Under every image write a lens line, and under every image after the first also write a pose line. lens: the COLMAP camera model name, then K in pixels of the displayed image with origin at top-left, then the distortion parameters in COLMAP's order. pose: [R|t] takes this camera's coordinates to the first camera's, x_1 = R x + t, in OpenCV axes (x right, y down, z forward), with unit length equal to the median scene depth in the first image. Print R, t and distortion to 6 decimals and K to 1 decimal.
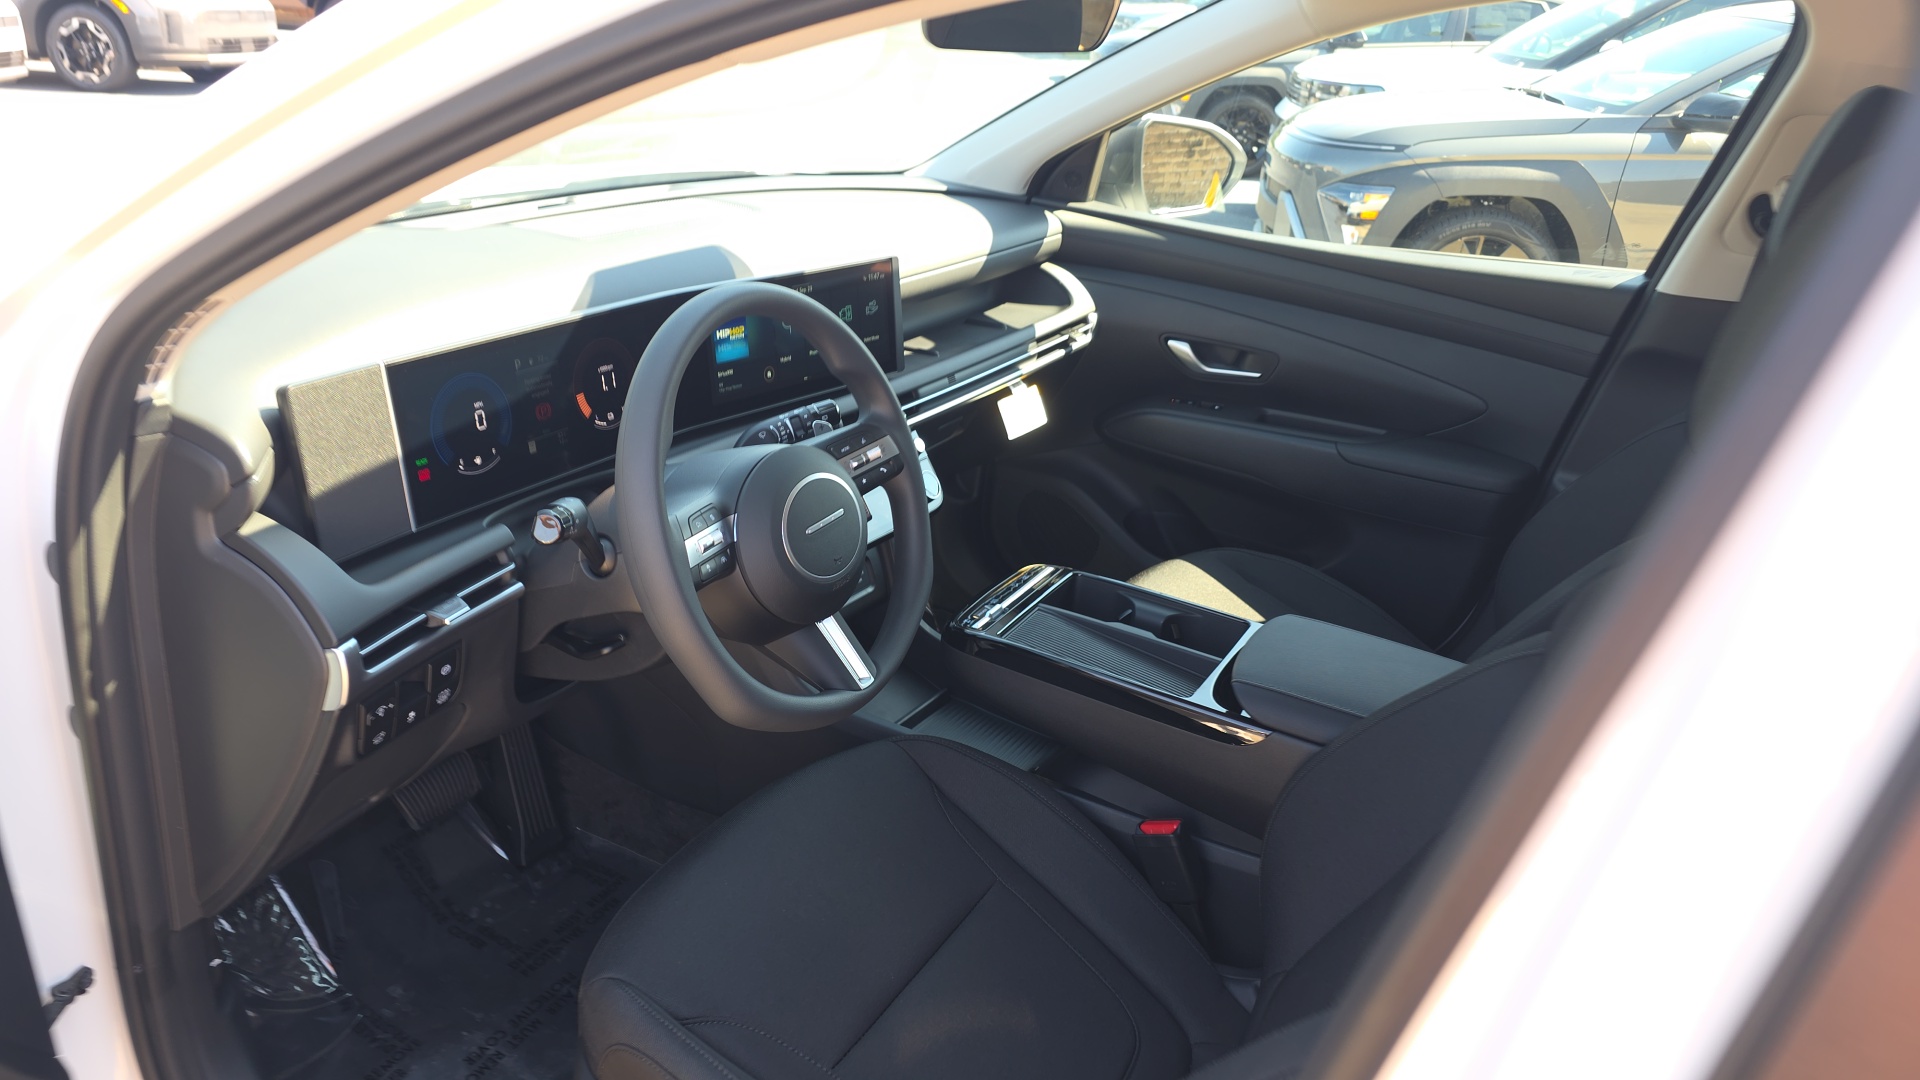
lens RADIAL K [[1296.4, 0, 879.6], [0, 1296.4, 510.2], [0, 0, 1]] dist [0.055590, -0.064366]
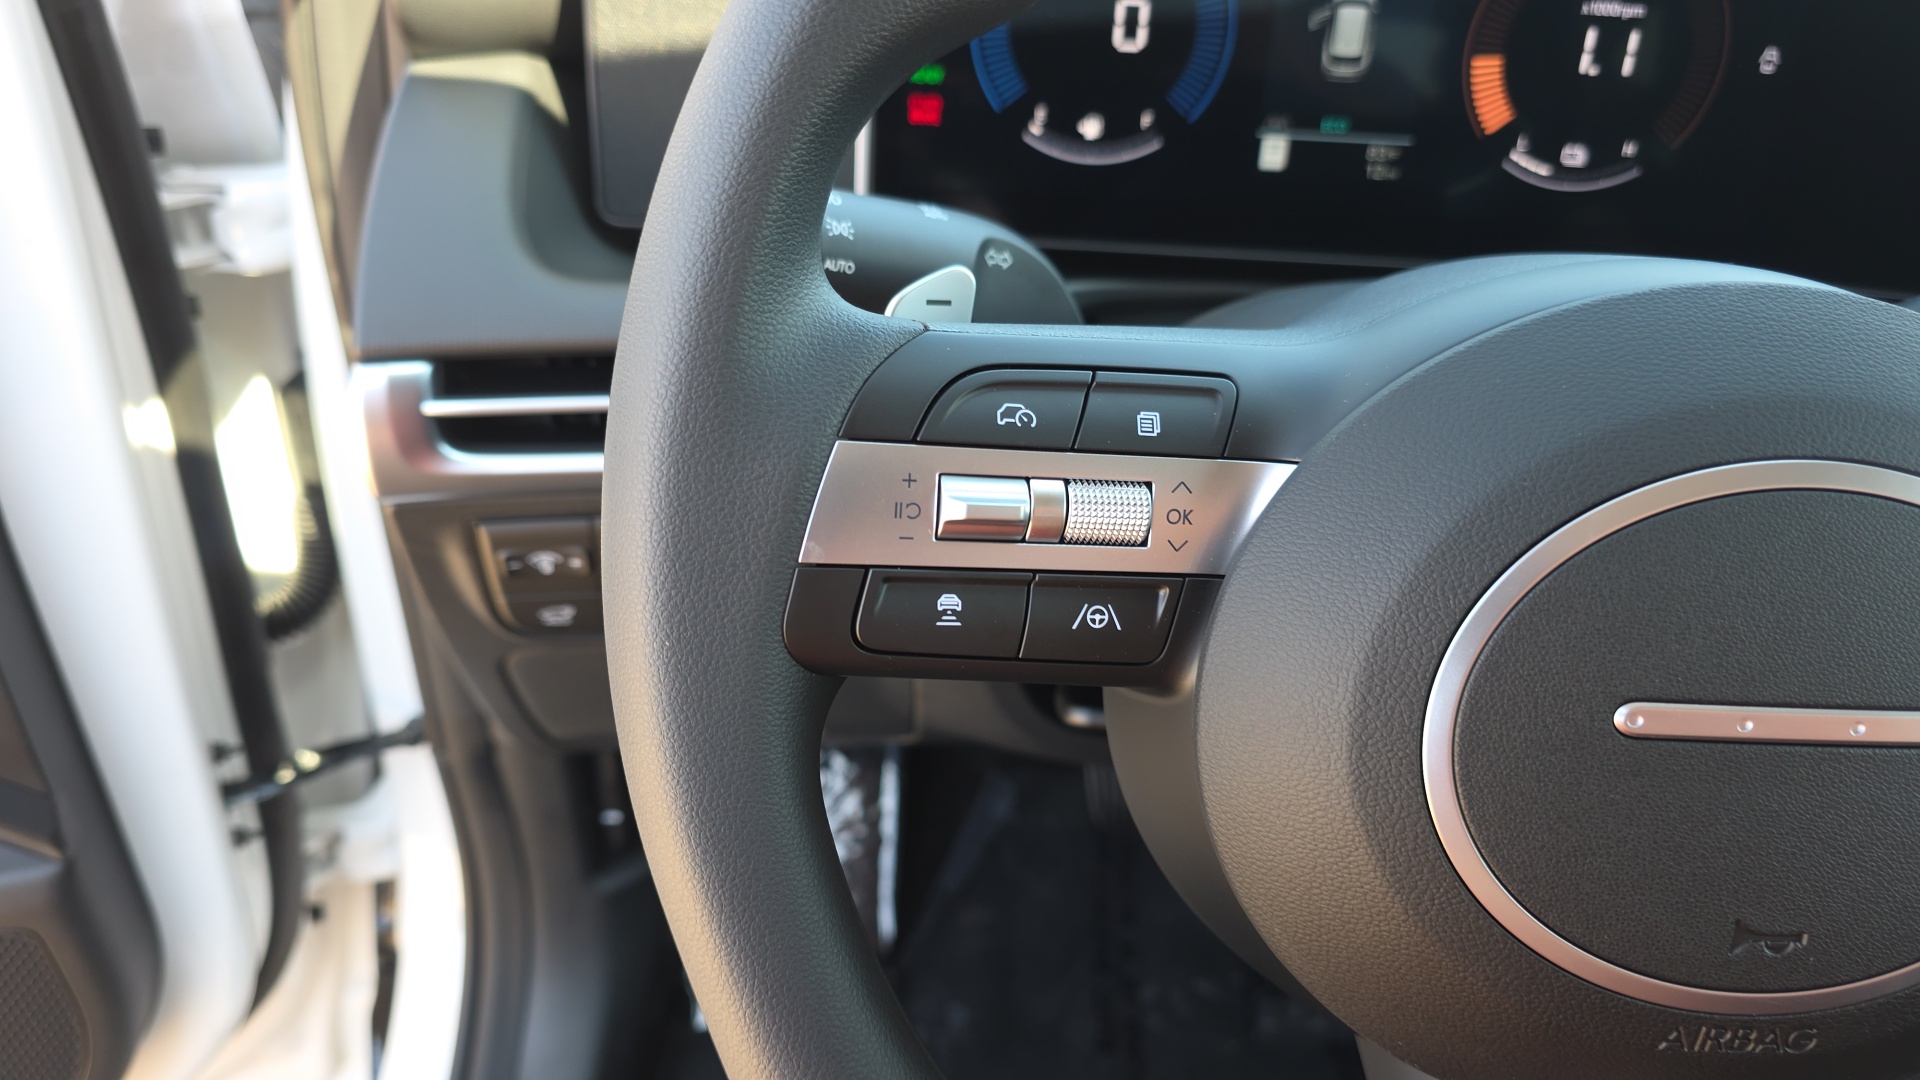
lens RADIAL K [[1296.4, 0, 963.0], [0, 1296.4, 543.7], [0, 0, 1]] dist [0.055590, -0.064366]
pose [[0.506359, 0.424630, -0.750527, 0.013941], [-0.346646, 0.897169, 0.273724, -0.012492], [0.789581, 0.121565, 0.601485, 0.462307]]
